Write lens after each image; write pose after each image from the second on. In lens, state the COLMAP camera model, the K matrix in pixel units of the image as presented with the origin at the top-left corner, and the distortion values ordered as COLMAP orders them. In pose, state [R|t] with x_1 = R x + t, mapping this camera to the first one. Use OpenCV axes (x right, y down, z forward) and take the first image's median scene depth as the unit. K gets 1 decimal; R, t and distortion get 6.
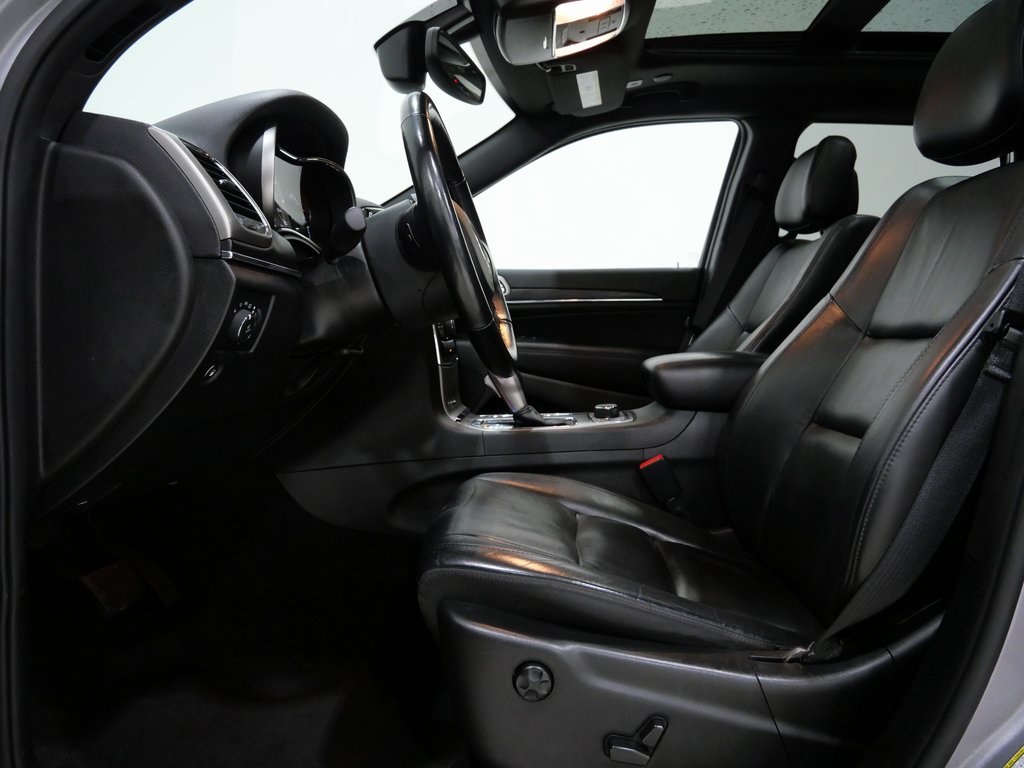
lens RADIAL K [[735.7, 0, 515.1], [0, 735.7, 386.2], [0, 0, 1]] dist [-0.036406, 0.004054]
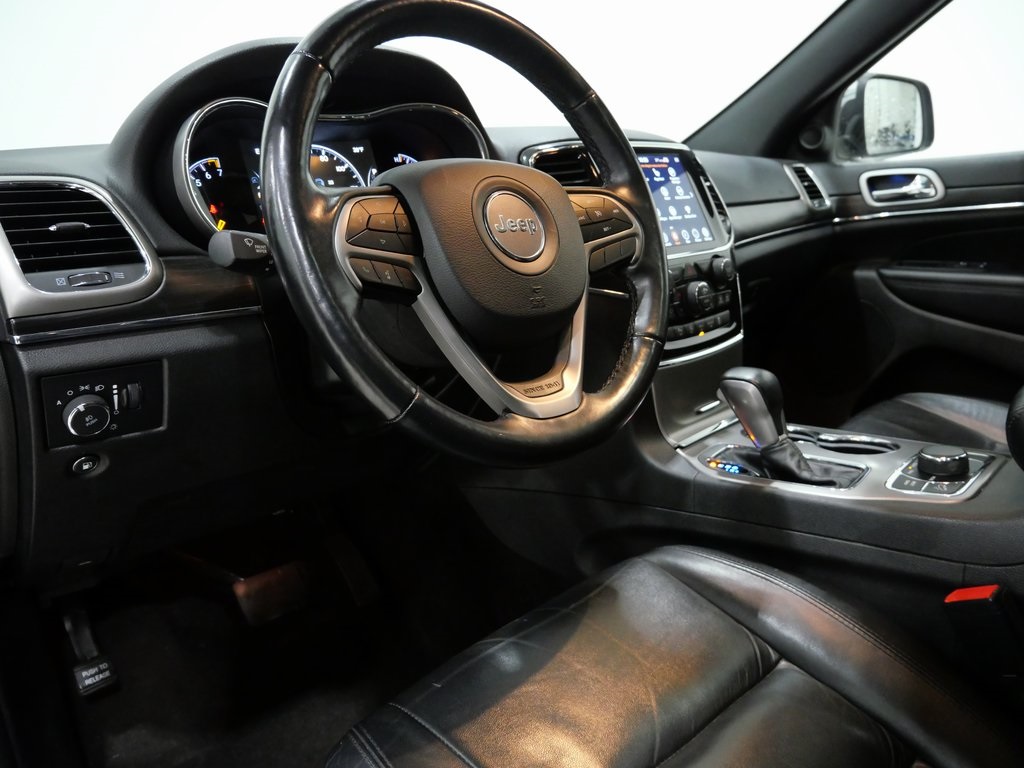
lens RADIAL K [[735.7, 0, 511.1], [0, 735.7, 388.7], [0, 0, 1]] dist [-0.036406, 0.004054]
pose [[0.731385, 0.095224, -0.675284, 0.273967], [0.027386, 0.985304, 0.168603, -0.130860], [0.681415, -0.141807, 0.718028, 0.431325]]
